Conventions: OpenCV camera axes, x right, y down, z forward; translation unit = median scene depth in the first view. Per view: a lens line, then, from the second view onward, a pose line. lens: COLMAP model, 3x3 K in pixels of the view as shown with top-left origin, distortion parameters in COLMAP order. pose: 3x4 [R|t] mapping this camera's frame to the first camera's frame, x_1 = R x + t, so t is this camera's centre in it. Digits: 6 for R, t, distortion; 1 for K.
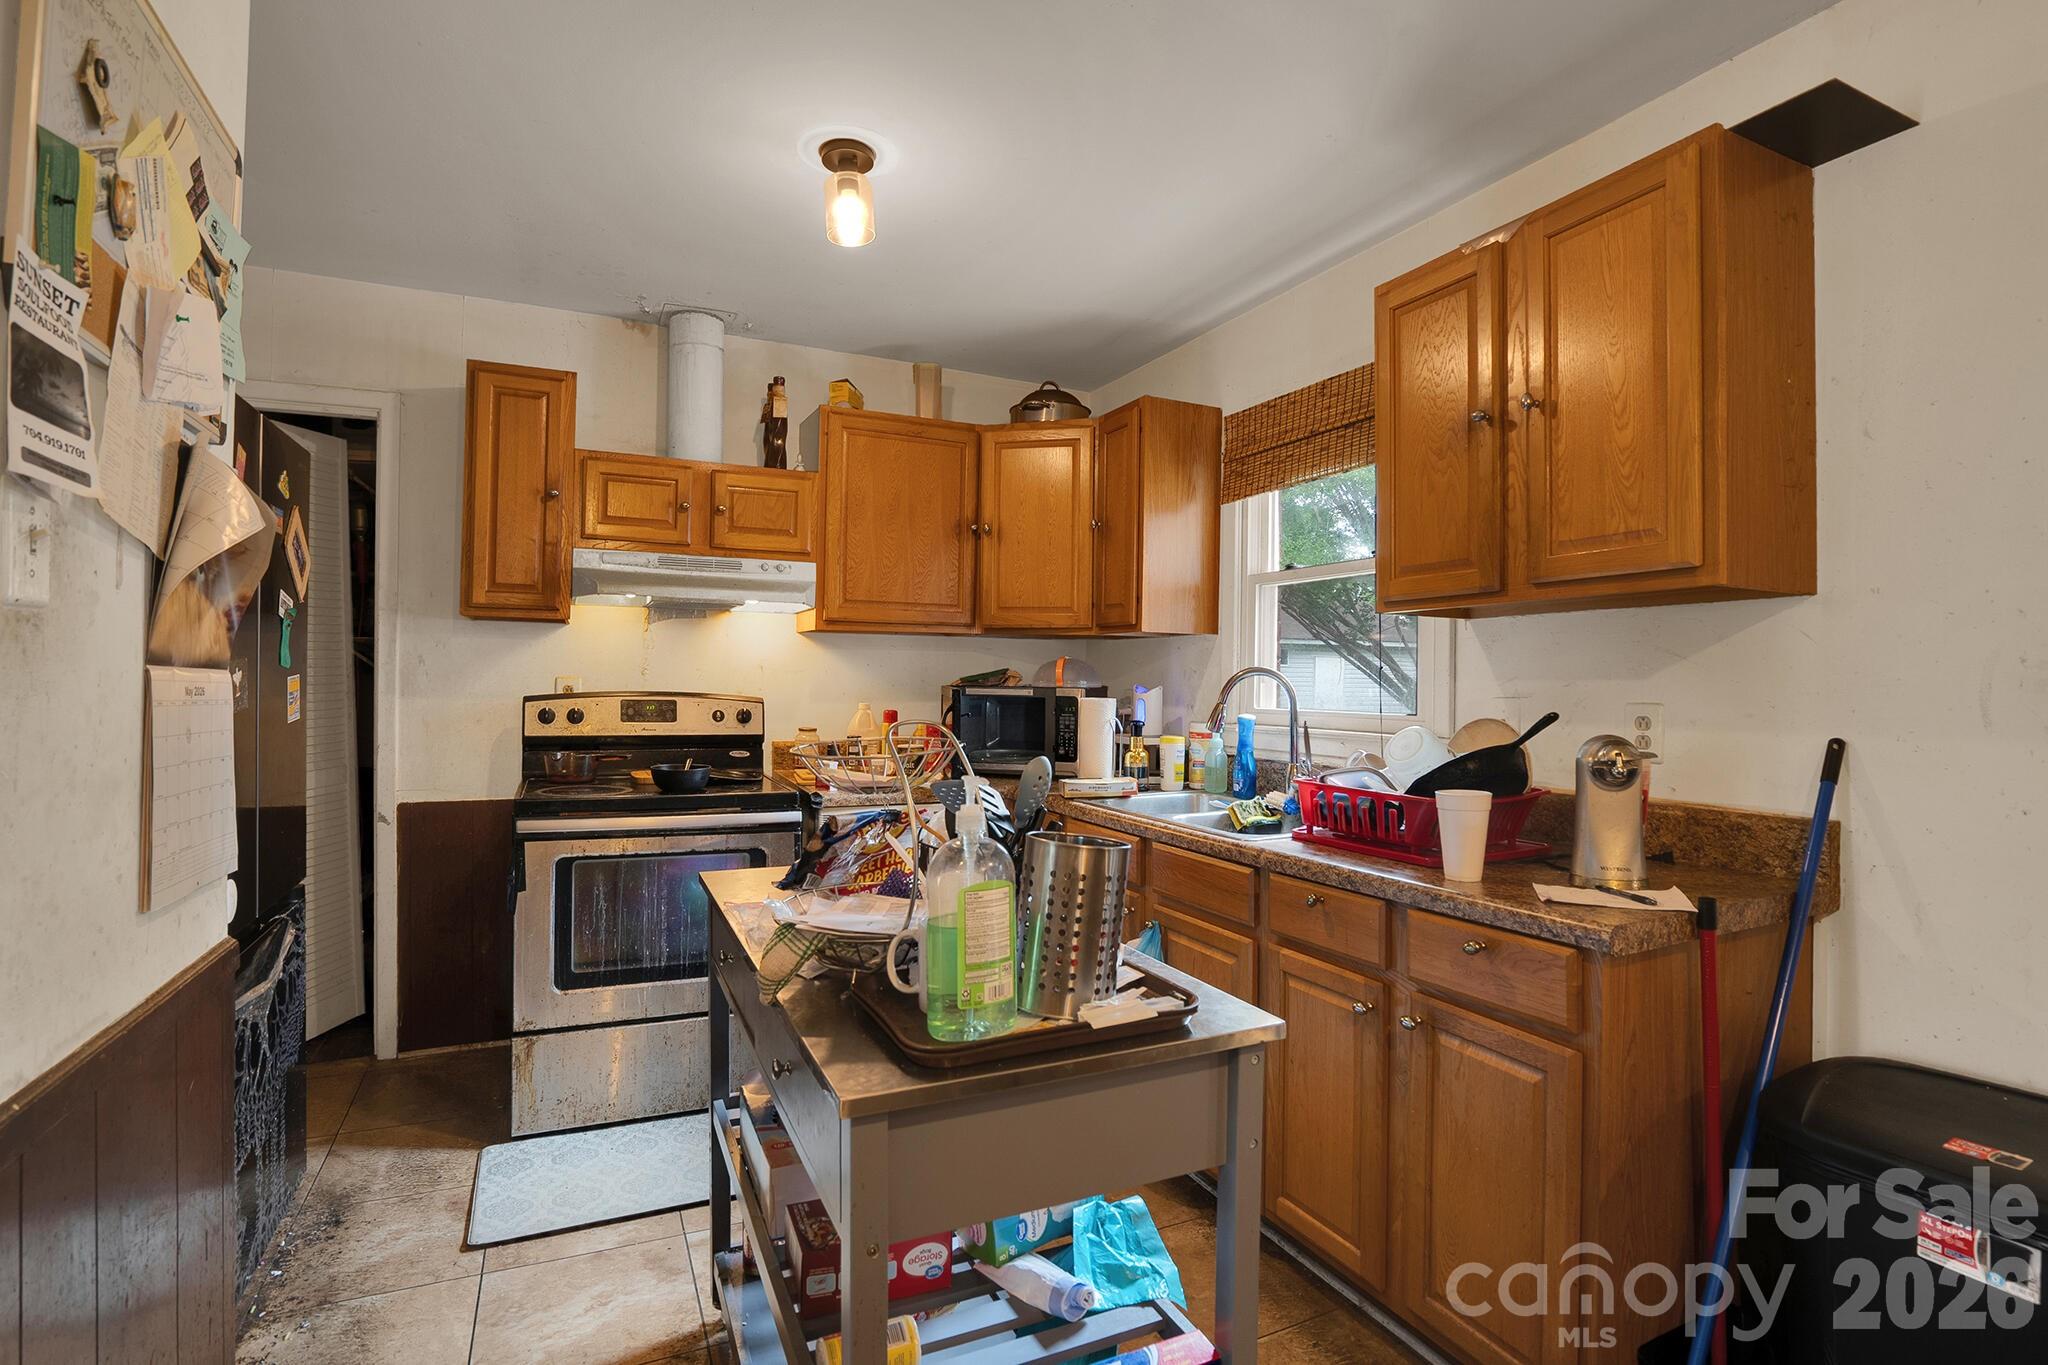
lens RADIAL K [[969.9, 0, 1020.4], [0, 969.9, 685.8], [0, 0, 1]] dist [-0.013044, 0.001739]
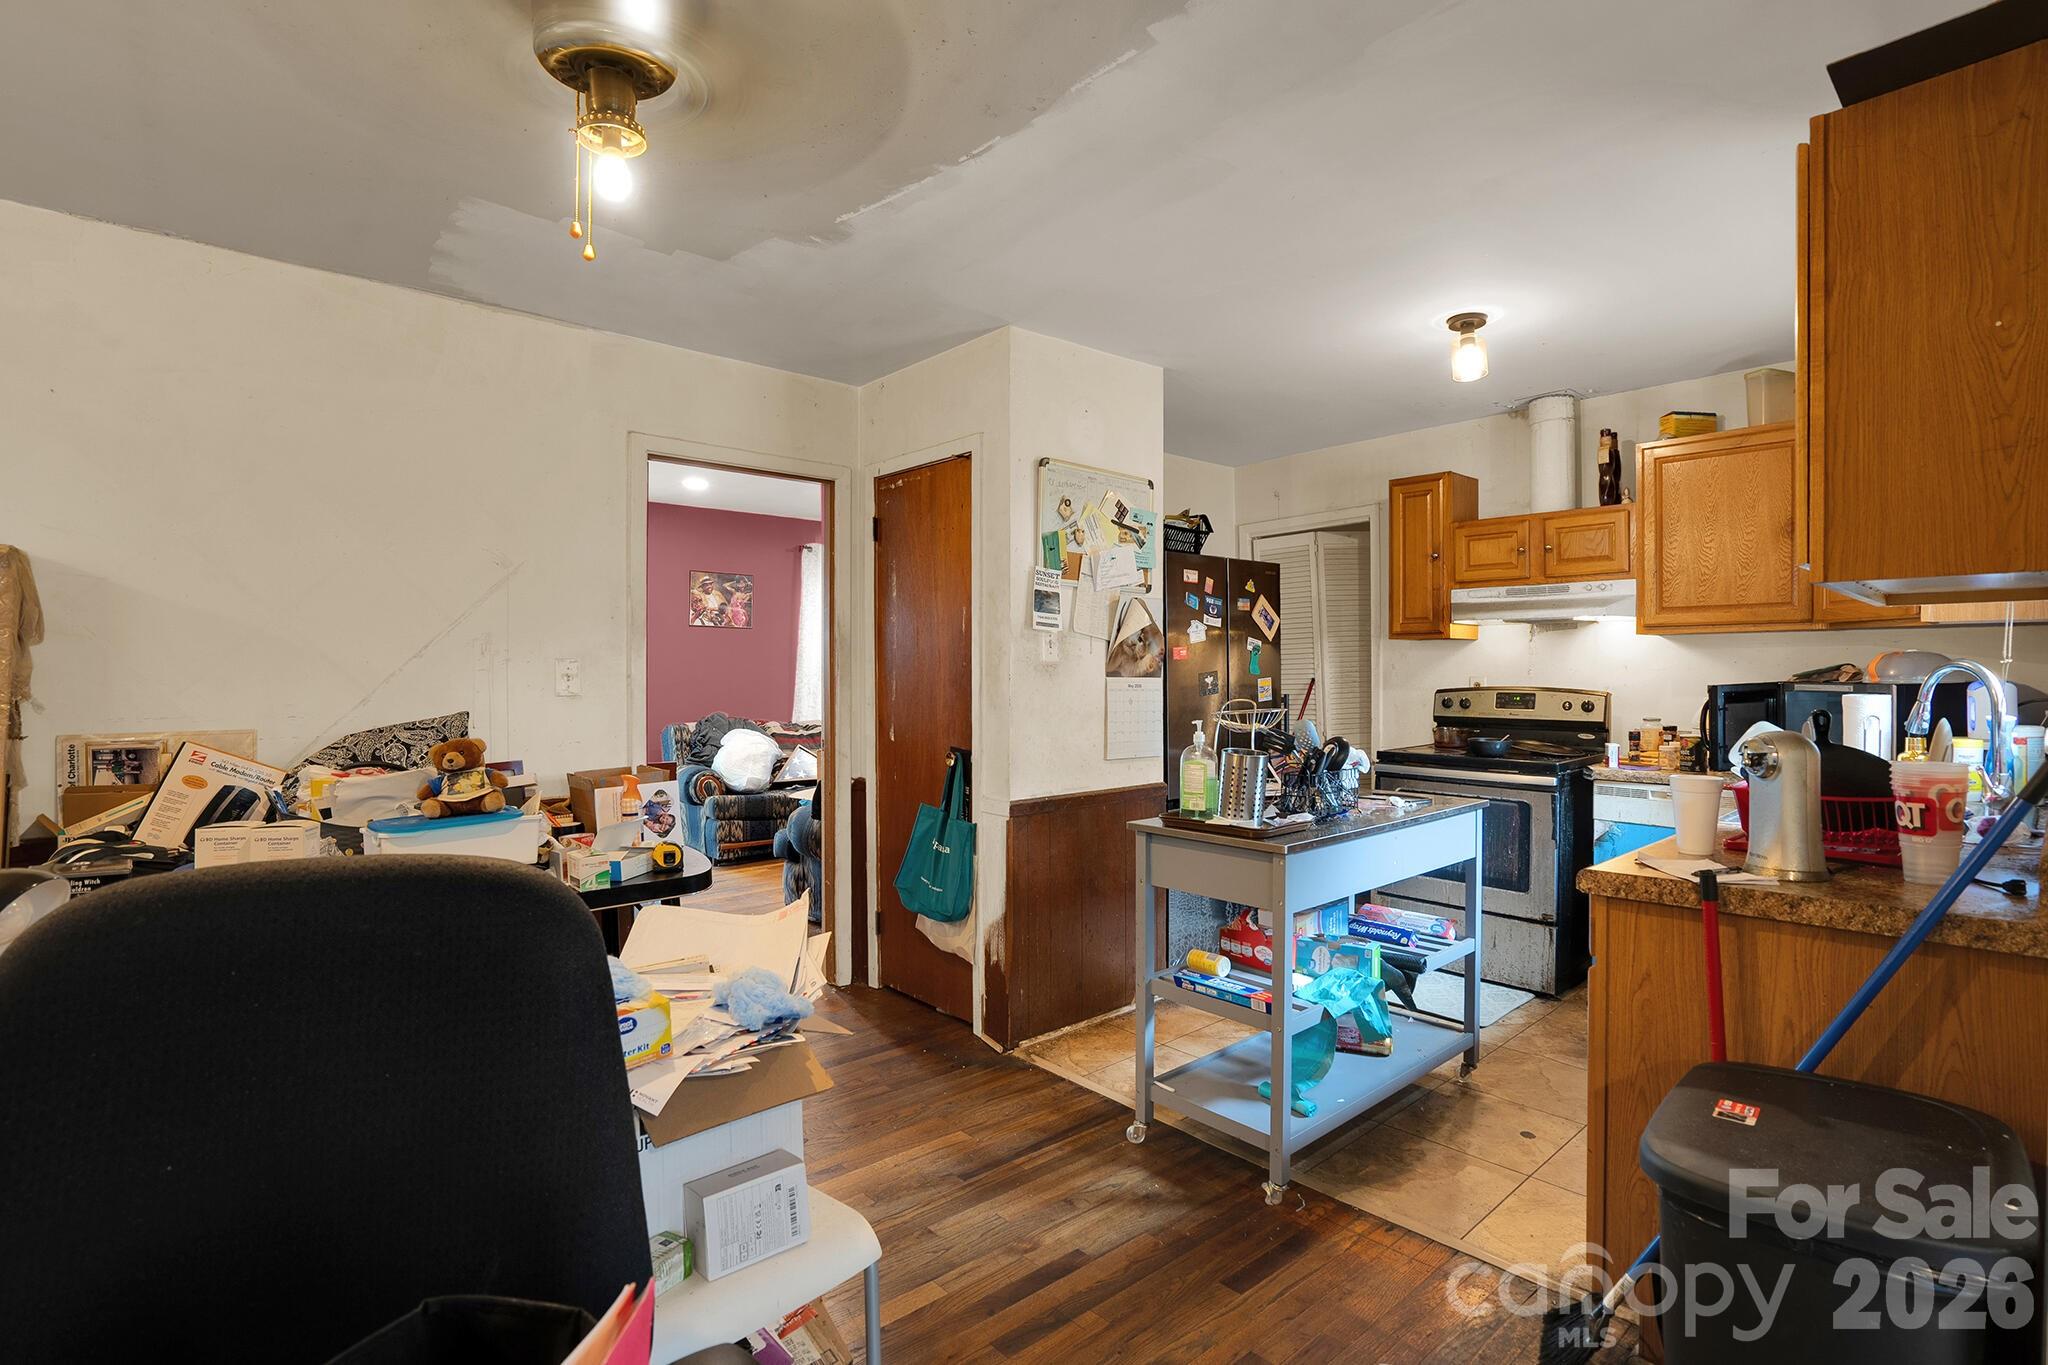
lens RADIAL K [[969.9, 0, 1034.3], [0, 969.9, 674.9], [0, 0, 1]] dist [-0.013044, 0.001739]
pose [[0.271369, -0.008228, -0.962440, 0.748918], [0.001213, 0.999966, -0.008207, -0.000444], [0.962475, 0.001060, 0.271370, -0.027715]]
